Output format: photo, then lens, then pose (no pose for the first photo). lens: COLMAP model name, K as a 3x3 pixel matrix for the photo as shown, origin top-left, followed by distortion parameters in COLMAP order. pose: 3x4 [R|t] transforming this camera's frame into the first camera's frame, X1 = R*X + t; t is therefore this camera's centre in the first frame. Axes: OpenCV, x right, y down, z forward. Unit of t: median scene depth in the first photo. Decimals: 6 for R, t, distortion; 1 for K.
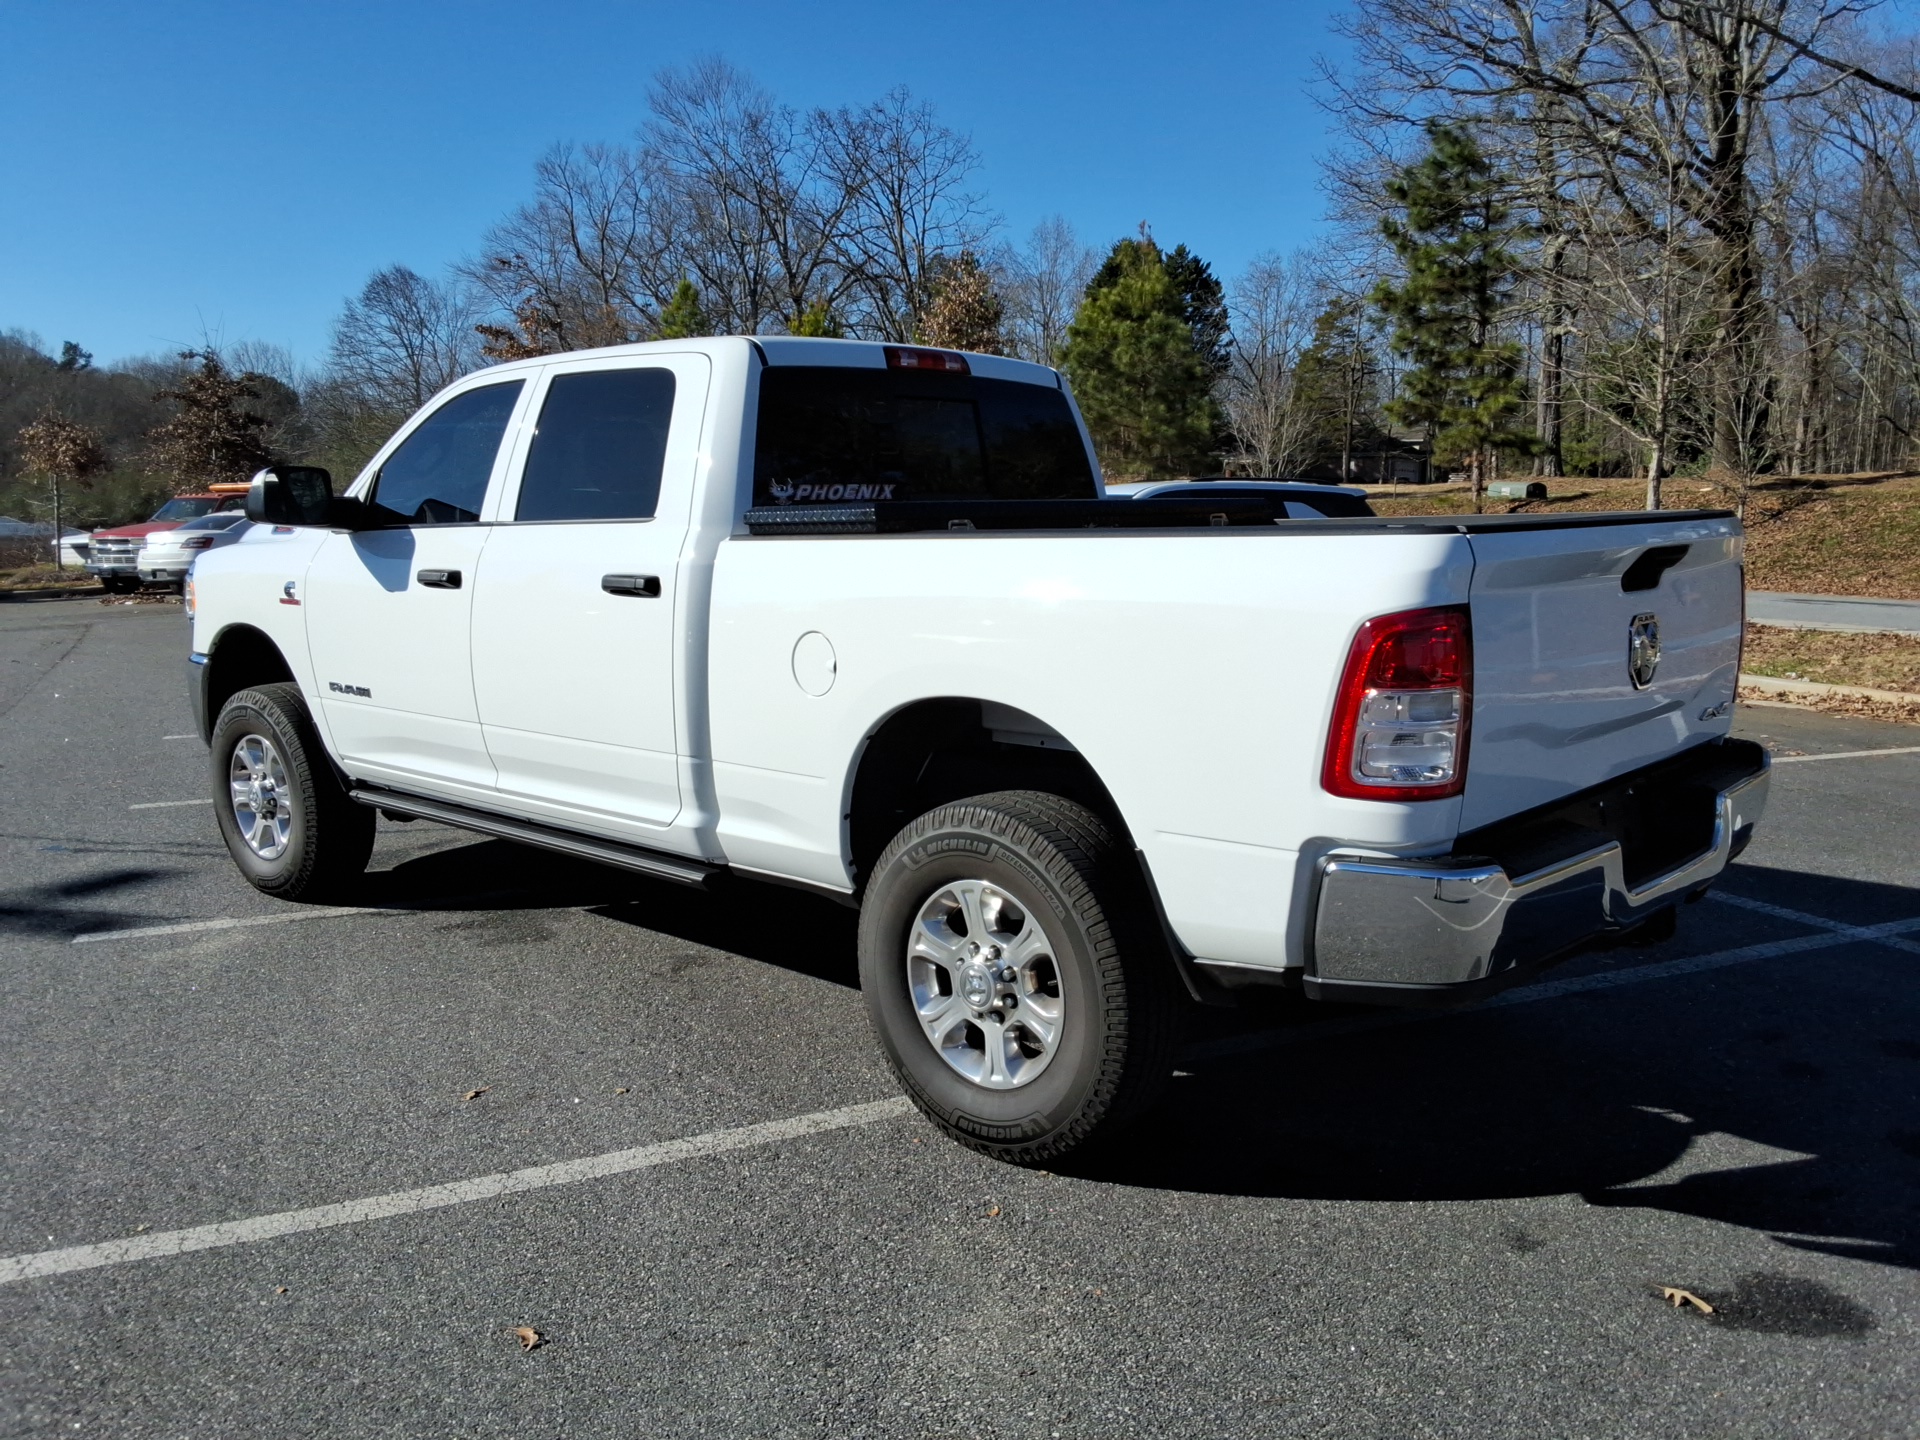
lens RADIAL K [[1521.5, 0, 966.1], [0, 1521.5, 721.1], [0, 0, 1]] dist [0.105493, -0.149600]
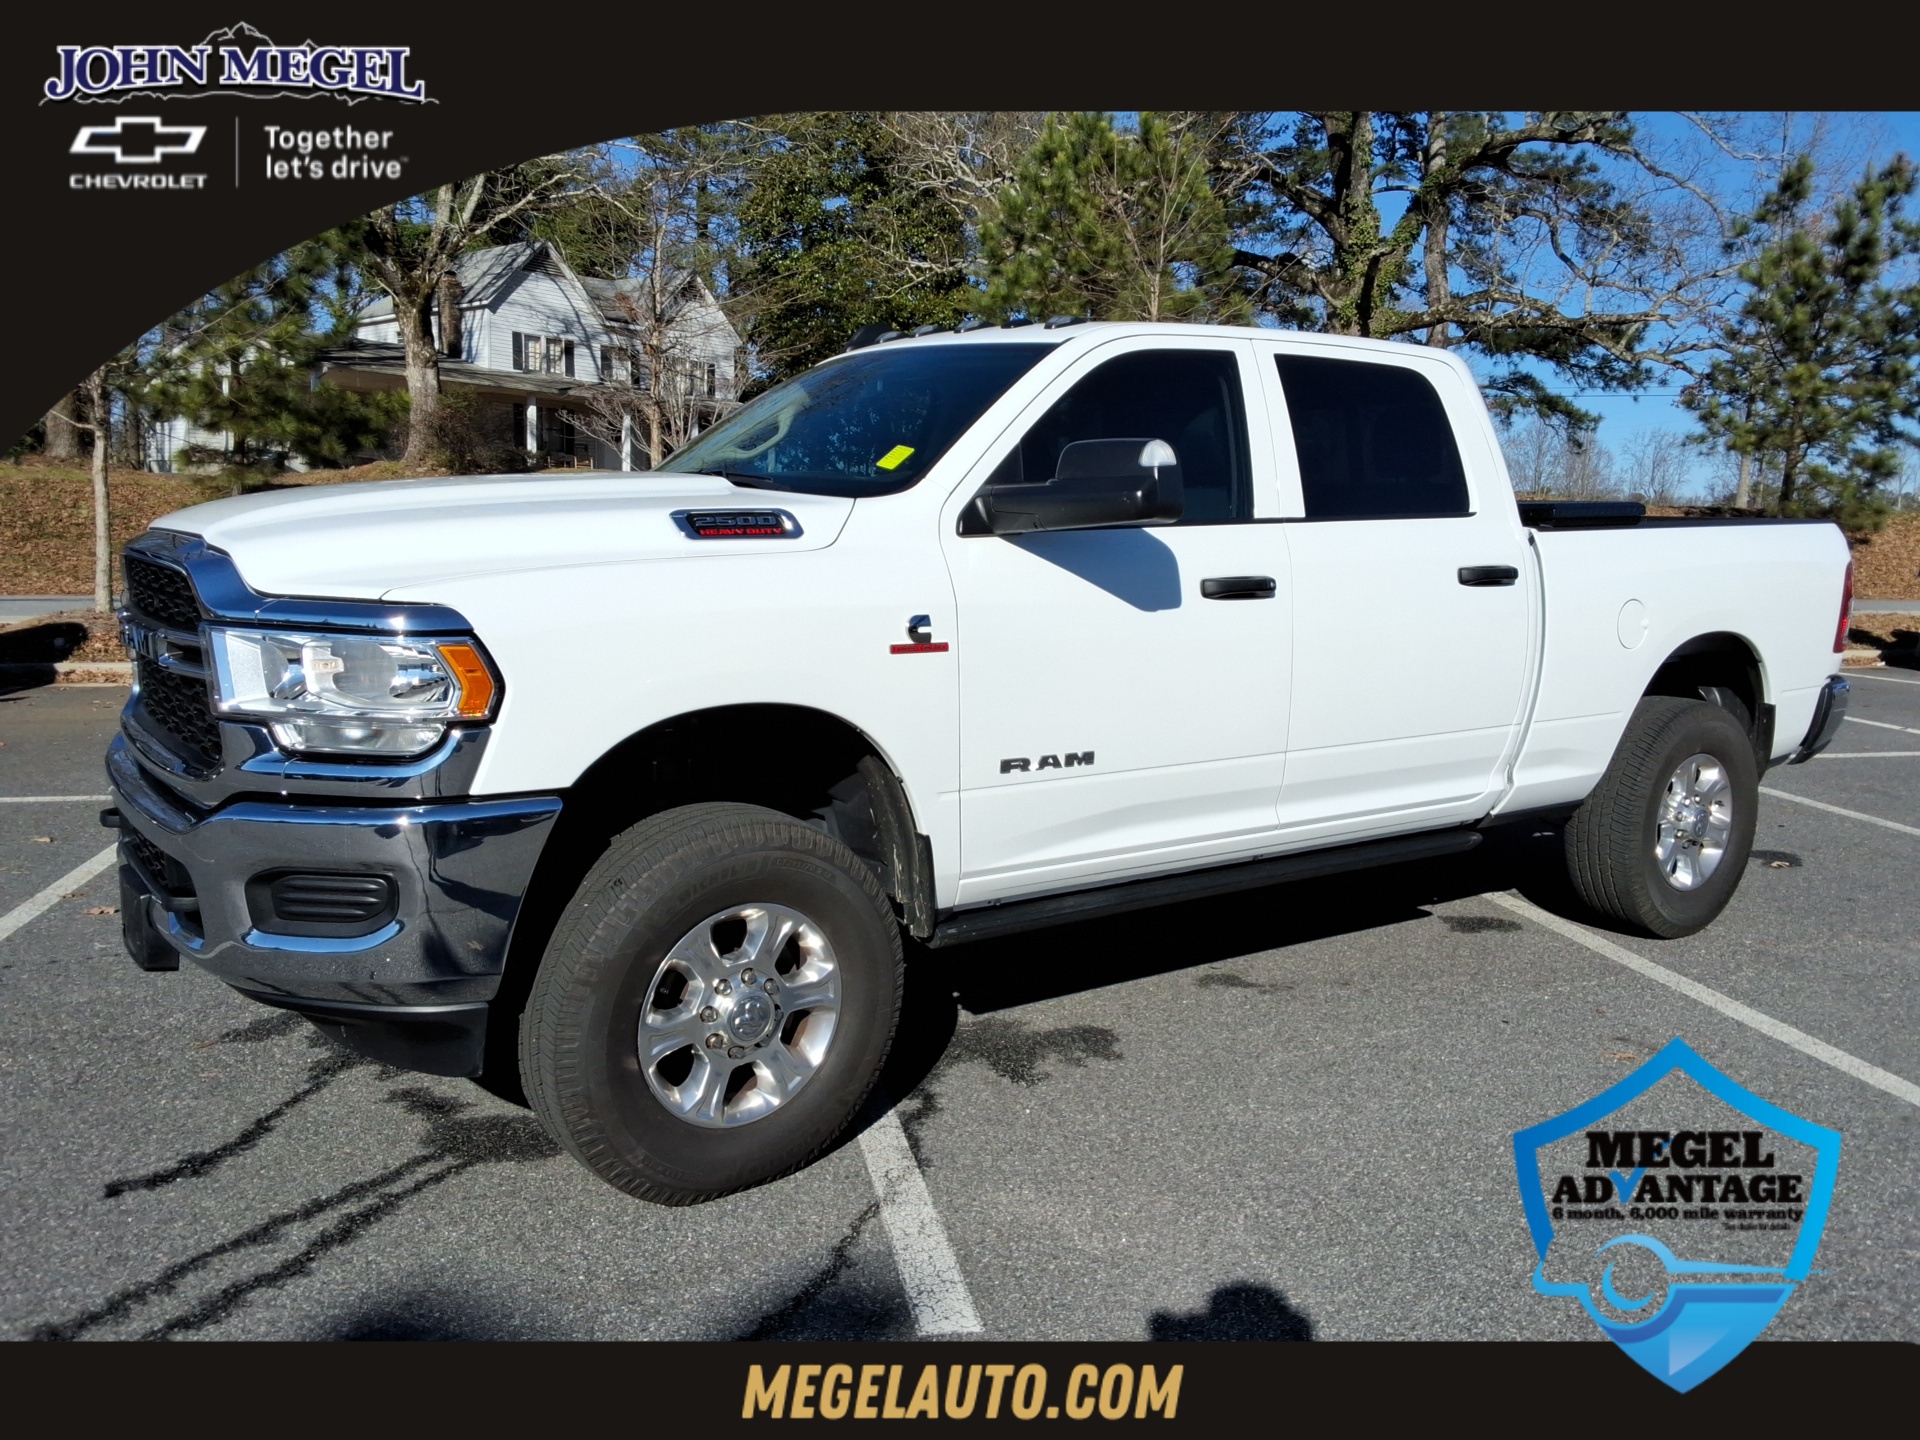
lens RADIAL K [[1521.5, 0, 966.1], [0, 1521.5, 721.1], [0, 0, 1]] dist [0.105493, -0.149600]
pose [[0.218846, -0.125972, 0.967594, -0.162925], [0.120528, 0.987527, 0.101307, -0.017134], [-0.968287, 0.094452, 0.231299, 0.134183]]
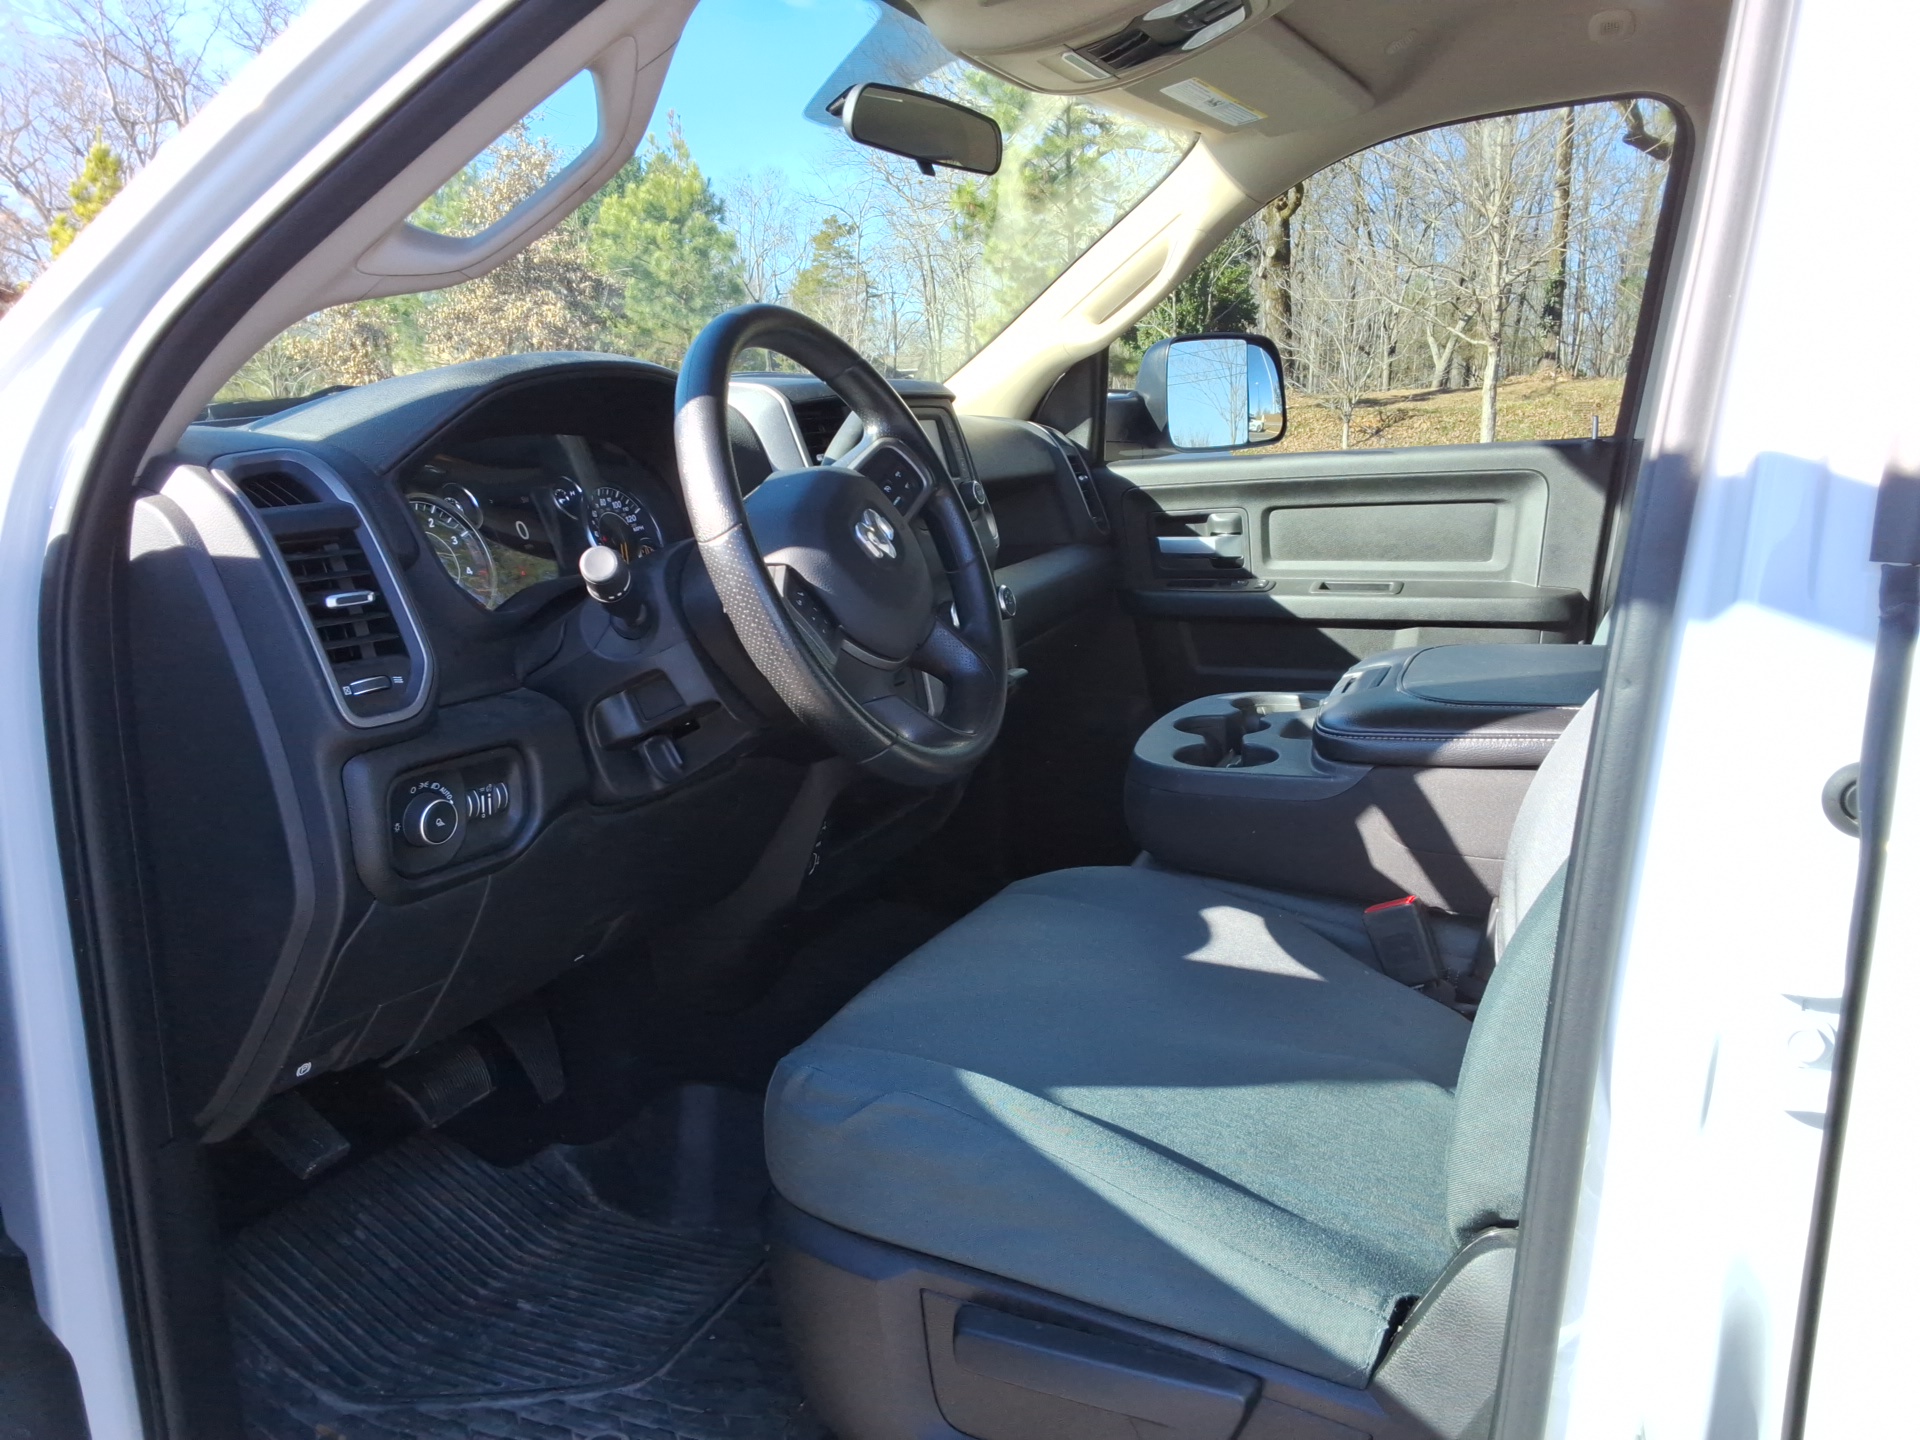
lens RADIAL K [[1519.5, 0, 989.3], [0, 1519.5, 712.6], [0, 0, 1]] dist [0.086390, -0.095827]
pose [[0.937774, -0.079143, 0.338107, -0.054582], [0.065192, 0.996494, 0.052437, -0.017464], [-0.341072, -0.027132, 0.939646, 0.126377]]
